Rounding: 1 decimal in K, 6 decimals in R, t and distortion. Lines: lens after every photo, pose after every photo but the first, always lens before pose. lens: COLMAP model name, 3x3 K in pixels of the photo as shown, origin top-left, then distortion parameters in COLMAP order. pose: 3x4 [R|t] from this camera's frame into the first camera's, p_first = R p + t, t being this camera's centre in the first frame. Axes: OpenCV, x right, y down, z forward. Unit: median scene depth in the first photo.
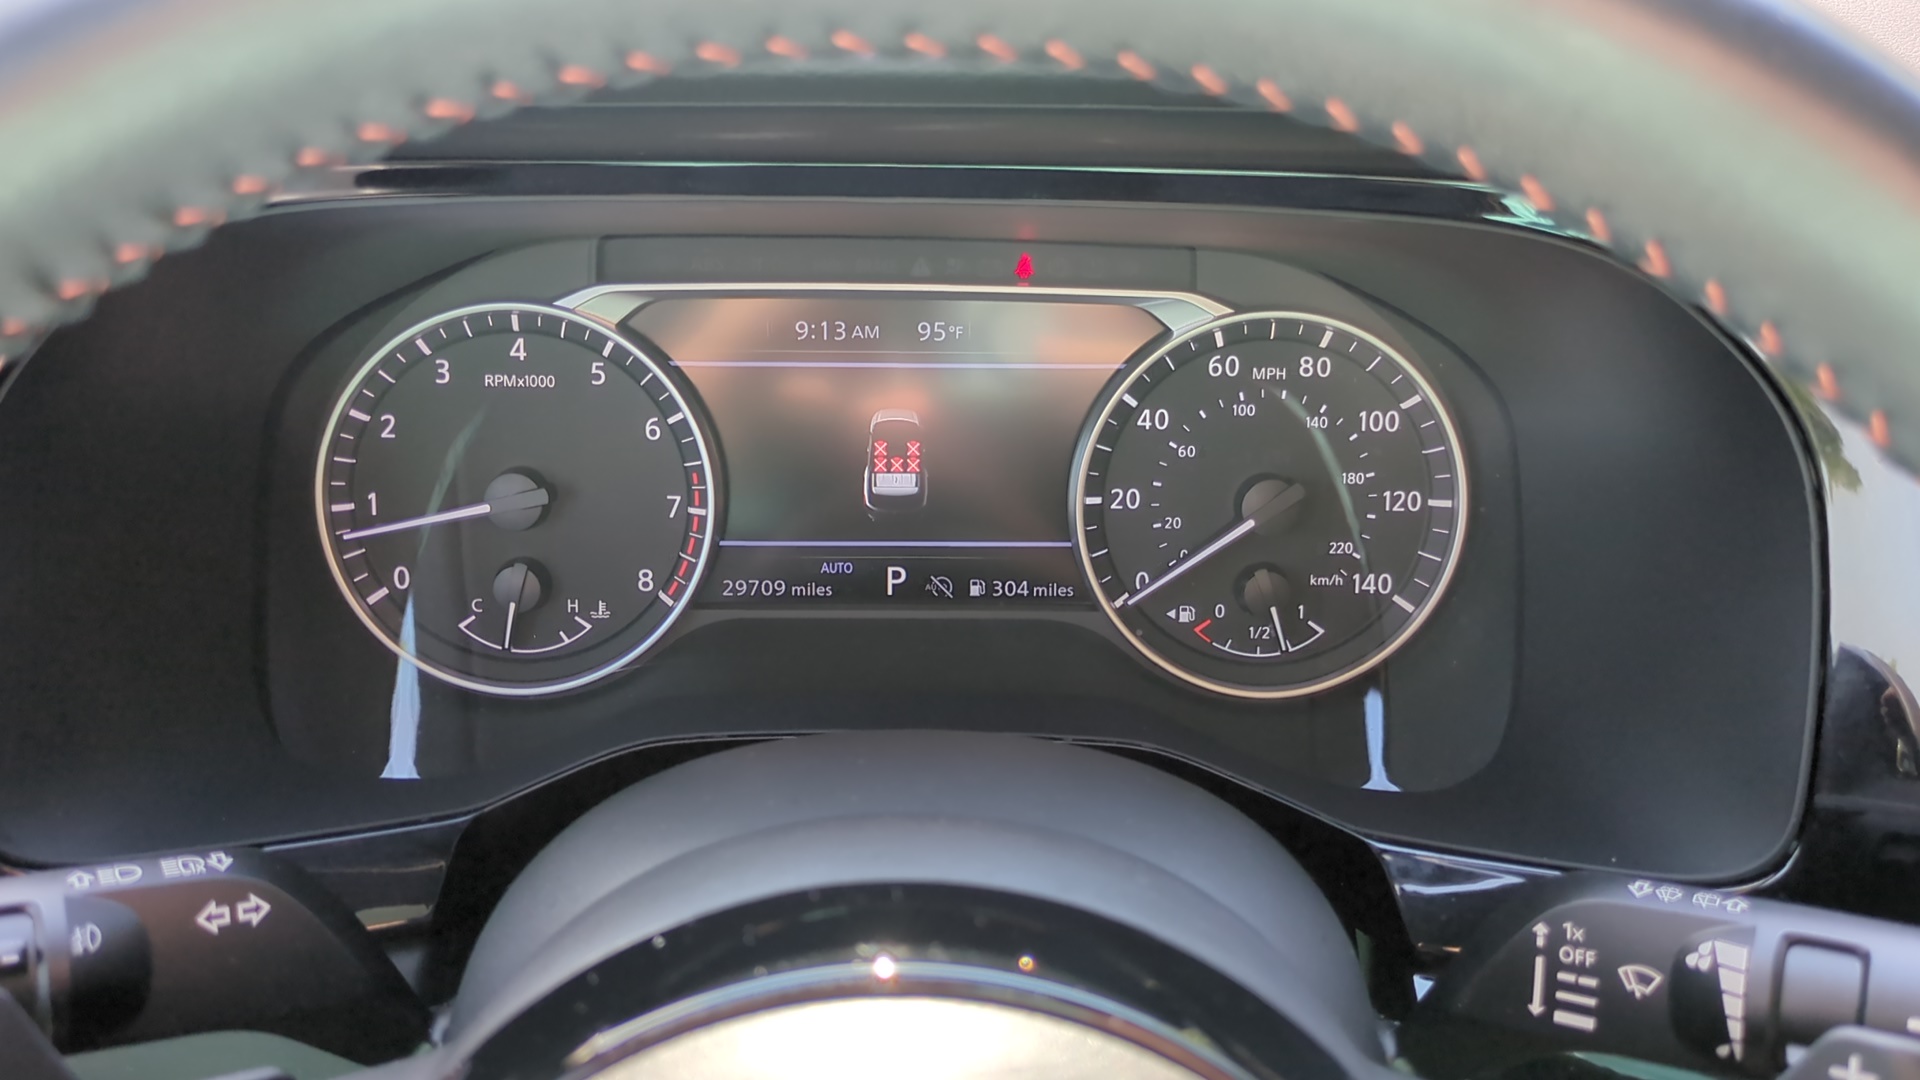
lens RADIAL K [[1660.6, 0, 953.1], [0, 1660.6, 538.8], [0, 0, 1]] dist [0.059082, -0.114199]
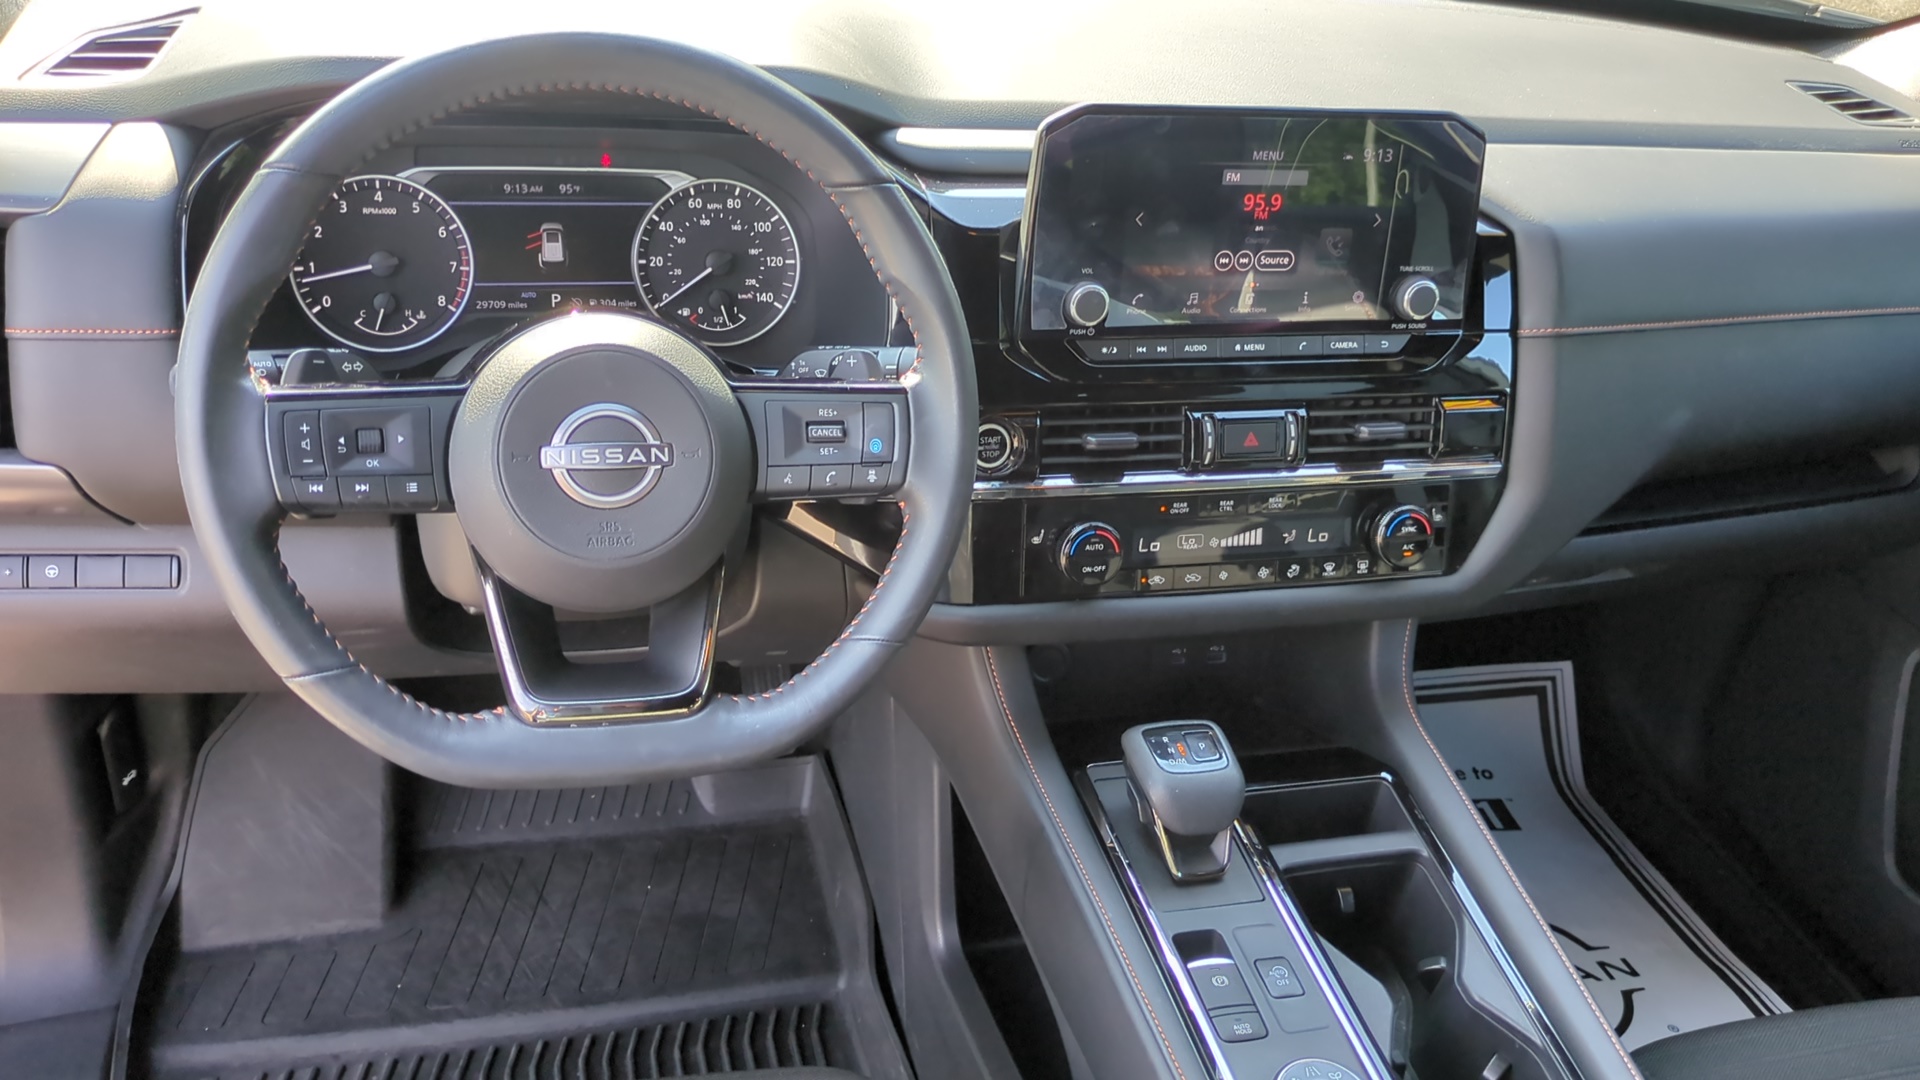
lens RADIAL K [[1660.6, 0, 953.1], [0, 1660.6, 538.8], [0, 0, 1]] dist [0.059082, -0.114199]
pose [[0.966331, -0.057397, 0.250817, -0.101958], [0.050843, 0.998177, 0.032535, 0.310151], [-0.252227, -0.018687, 0.967488, -1.372202]]
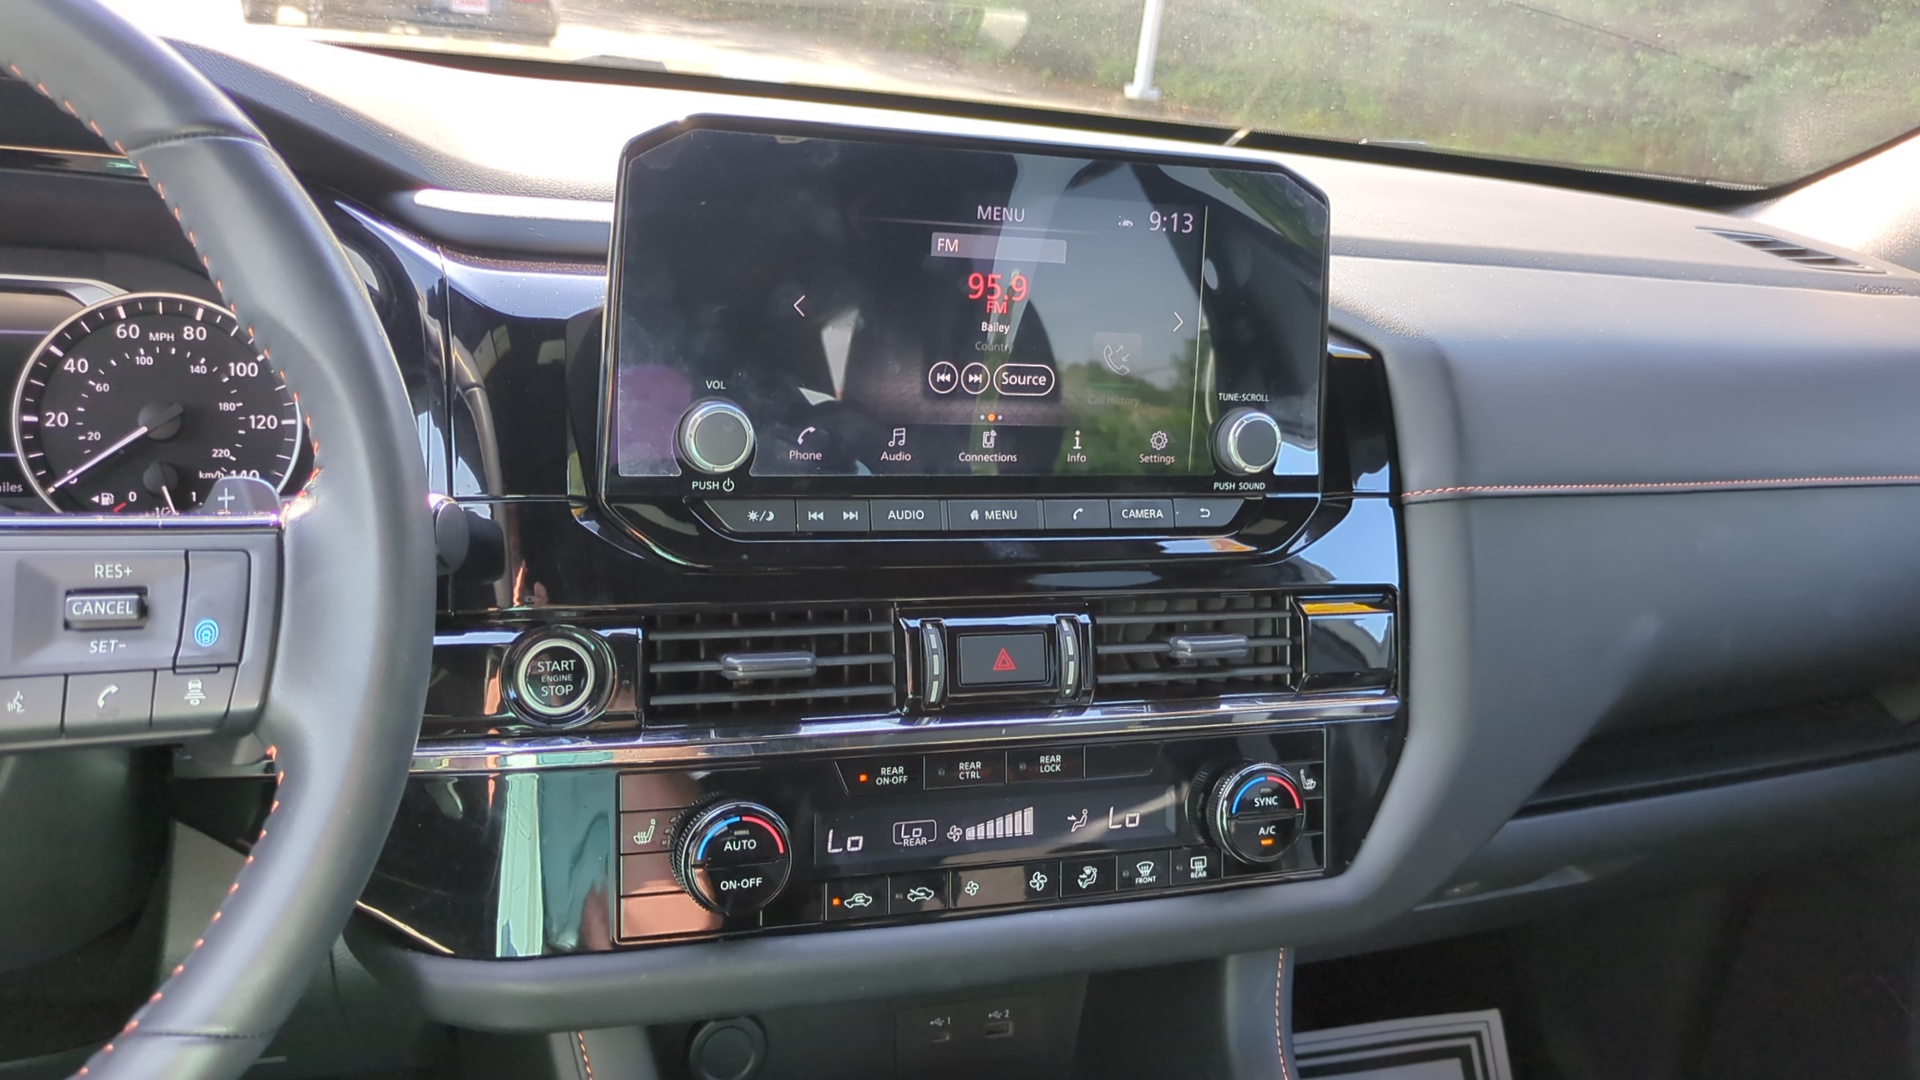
lens RADIAL K [[1660.6, 0, 953.1], [0, 1660.6, 538.8], [0, 0, 1]] dist [0.059082, -0.114199]
pose [[0.941636, -0.025738, 0.335648, 0.351194], [0.089807, 0.980143, -0.176790, 0.411024], [-0.324433, 0.196615, 0.925249, -0.594728]]
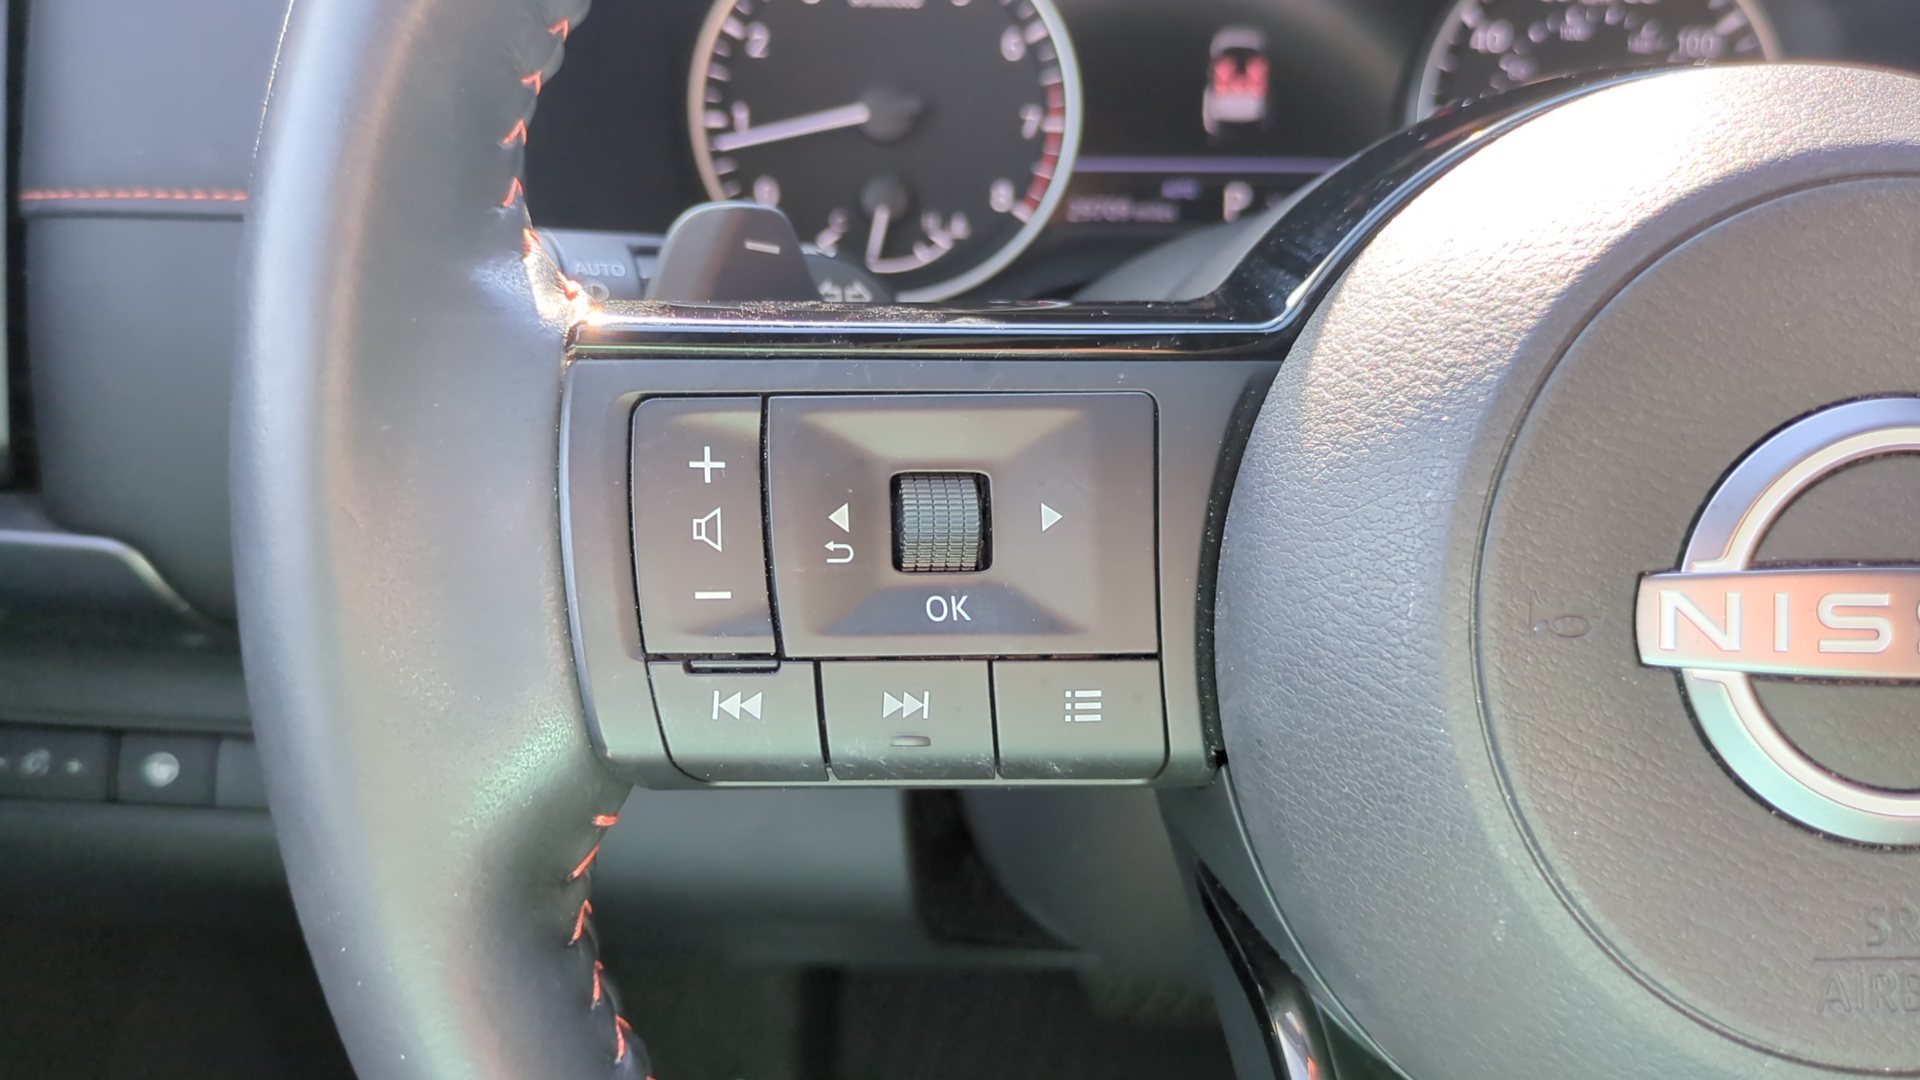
lens RADIAL K [[1660.6, 0, 953.1], [0, 1660.6, 538.8], [0, 0, 1]] dist [0.059082, -0.114199]
pose [[0.999408, -0.006038, 0.033868, -0.252647], [0.006155, 0.999975, -0.003362, 0.242821], [-0.033847, 0.003569, 0.999421, -0.035587]]
